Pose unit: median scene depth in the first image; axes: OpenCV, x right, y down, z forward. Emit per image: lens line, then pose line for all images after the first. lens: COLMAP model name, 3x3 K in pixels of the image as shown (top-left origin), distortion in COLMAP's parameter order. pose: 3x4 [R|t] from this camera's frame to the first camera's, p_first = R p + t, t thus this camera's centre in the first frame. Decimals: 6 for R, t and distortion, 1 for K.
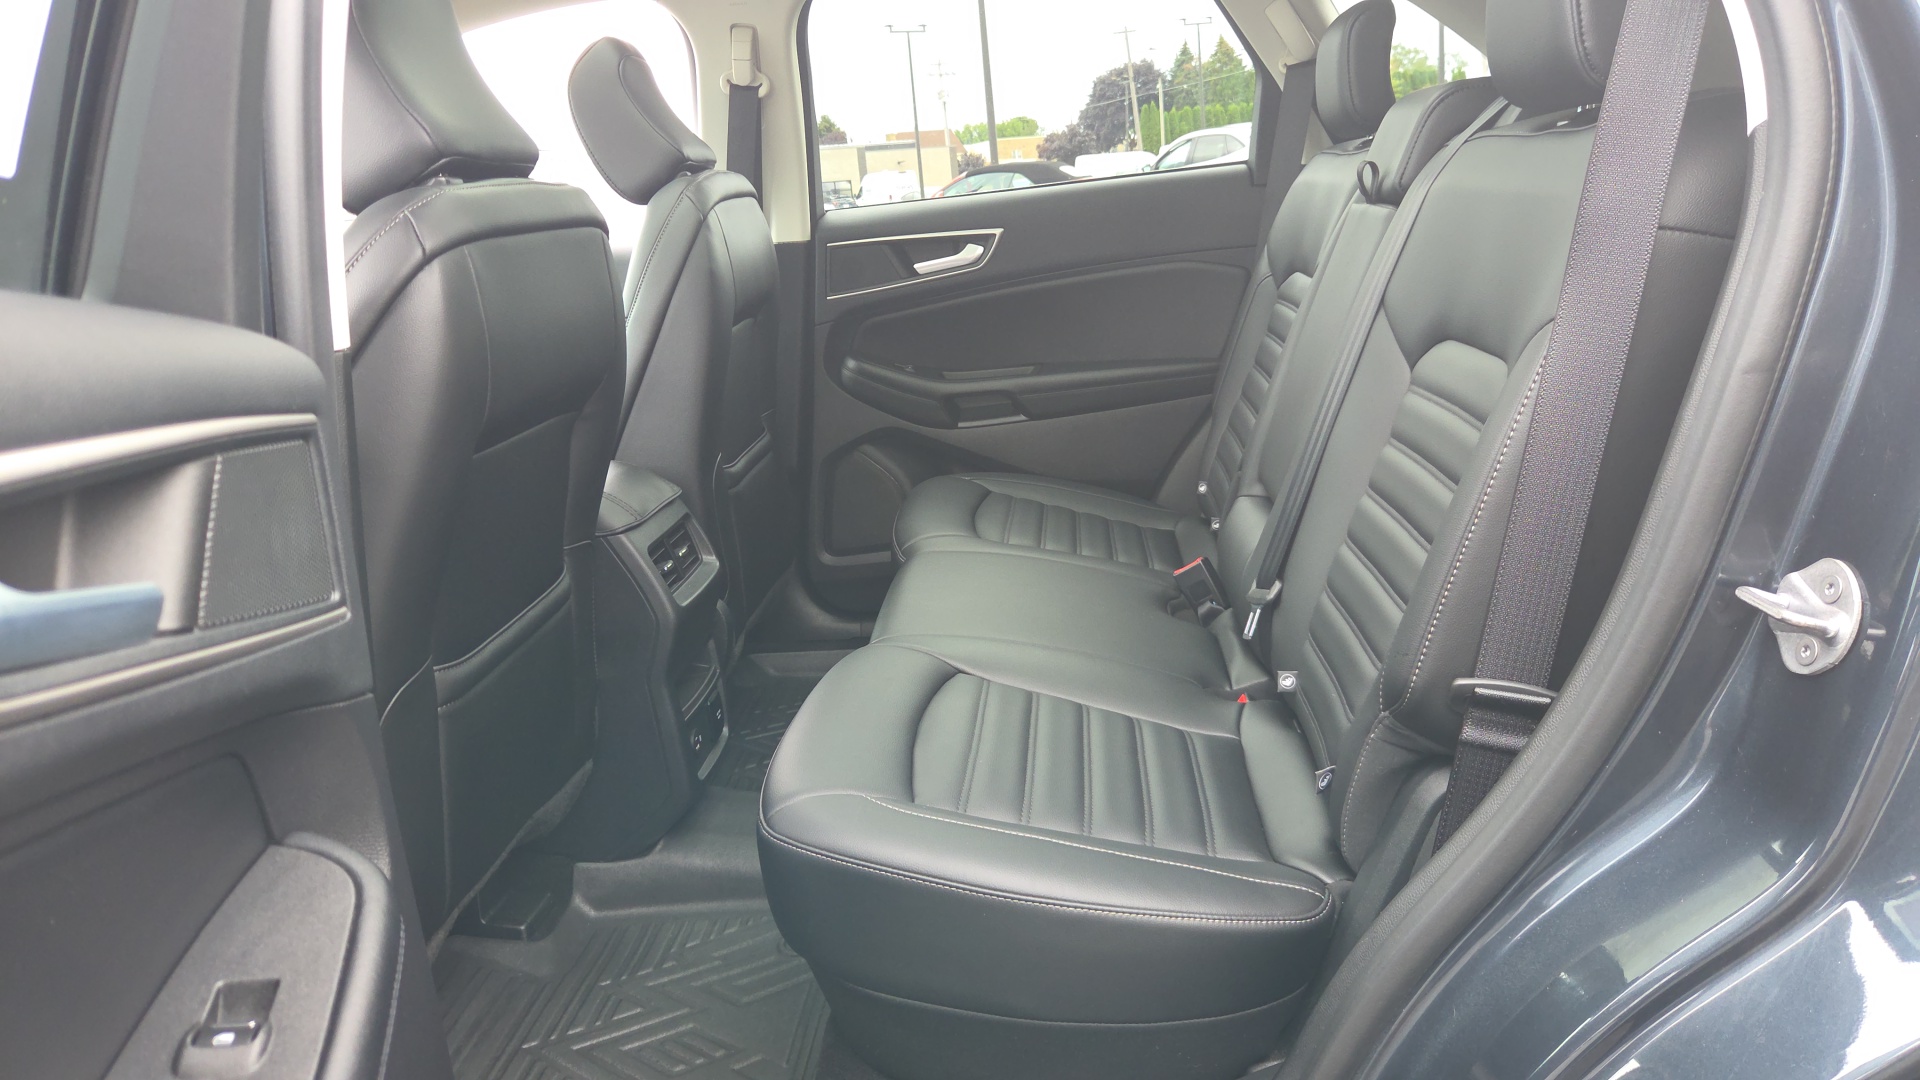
lens RADIAL K [[1276.0, 0, 962.7], [0, 1276.0, 532.5], [0, 0, 1]] dist [0.065799, -0.055154]
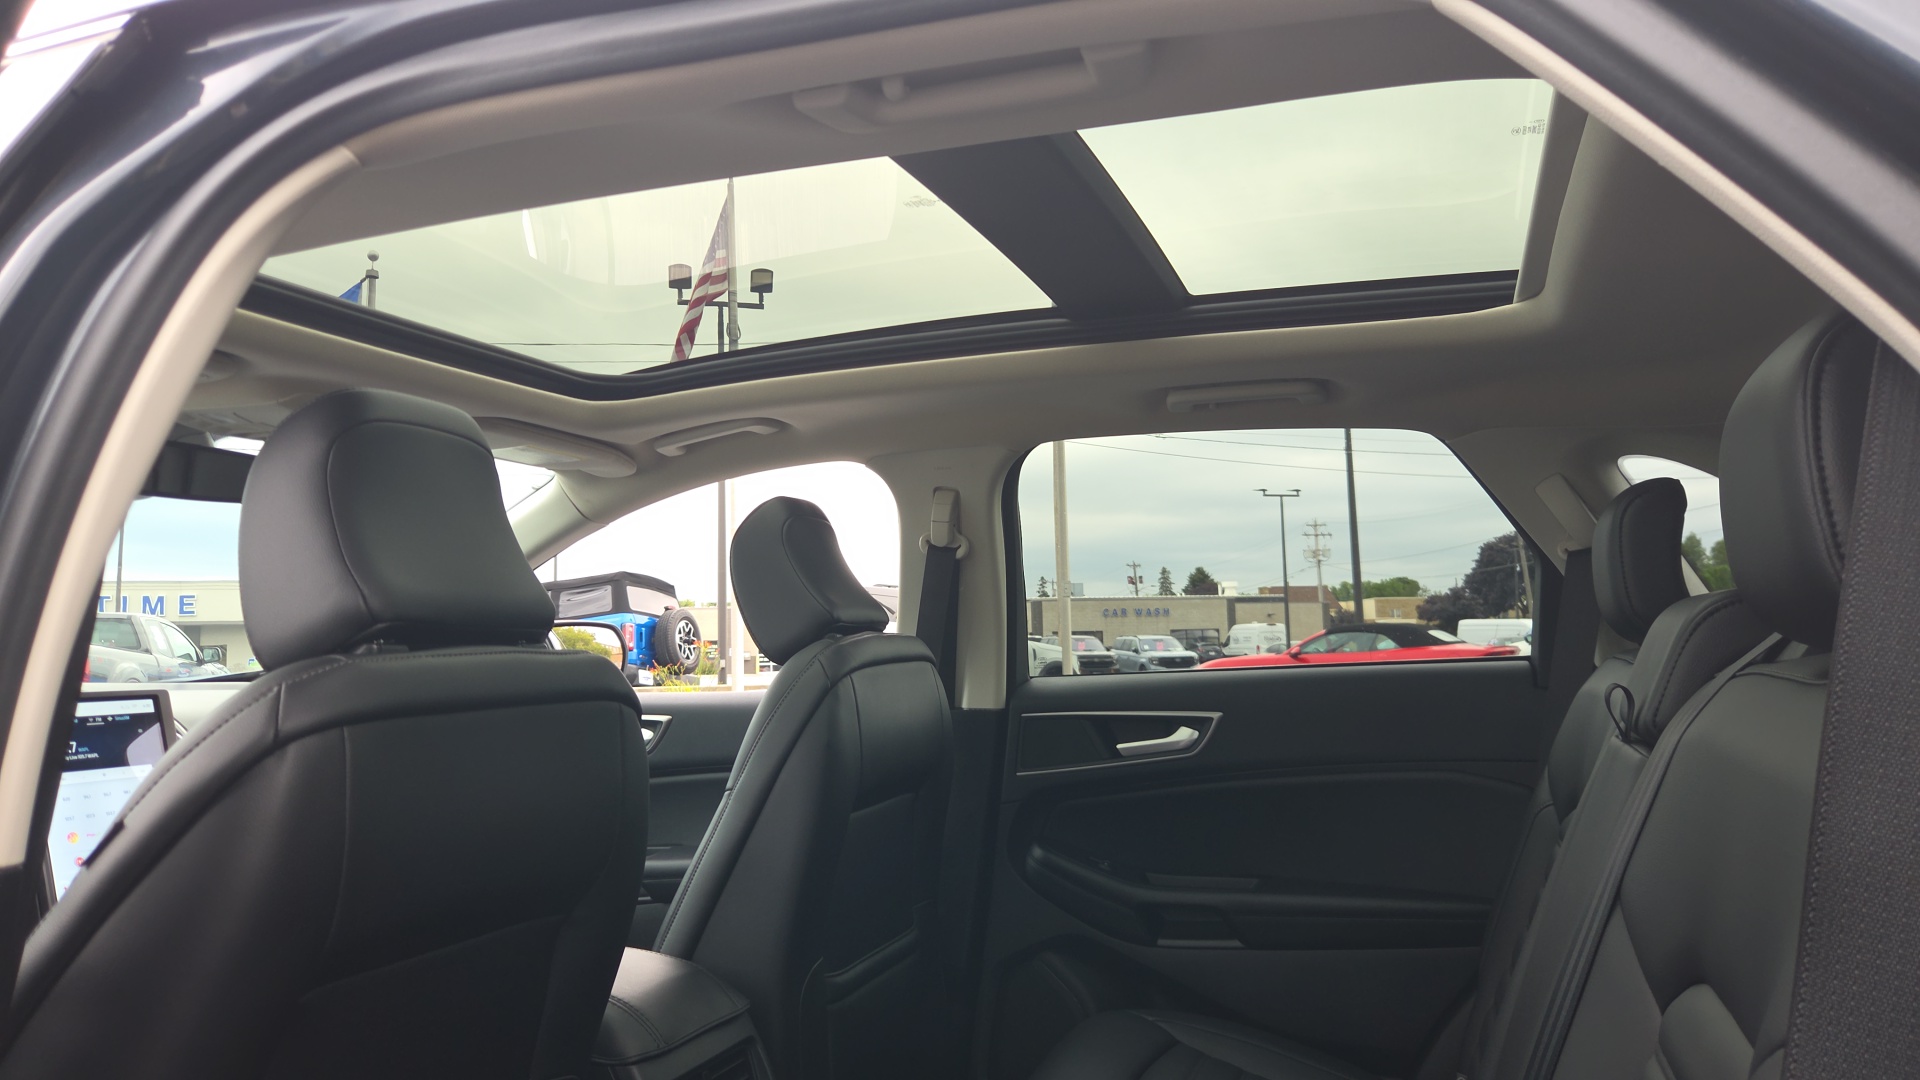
lens RADIAL K [[1285.4, 0, 968.4], [0, 1285.4, 535.5], [0, 0, 1]] dist [0.062496, -0.057683]
pose [[0.960485, 0.037678, -0.275771, 0.109053], [-0.126781, 0.941266, -0.312962, -0.060329], [0.247782, 0.335557, 0.908848, 0.139825]]
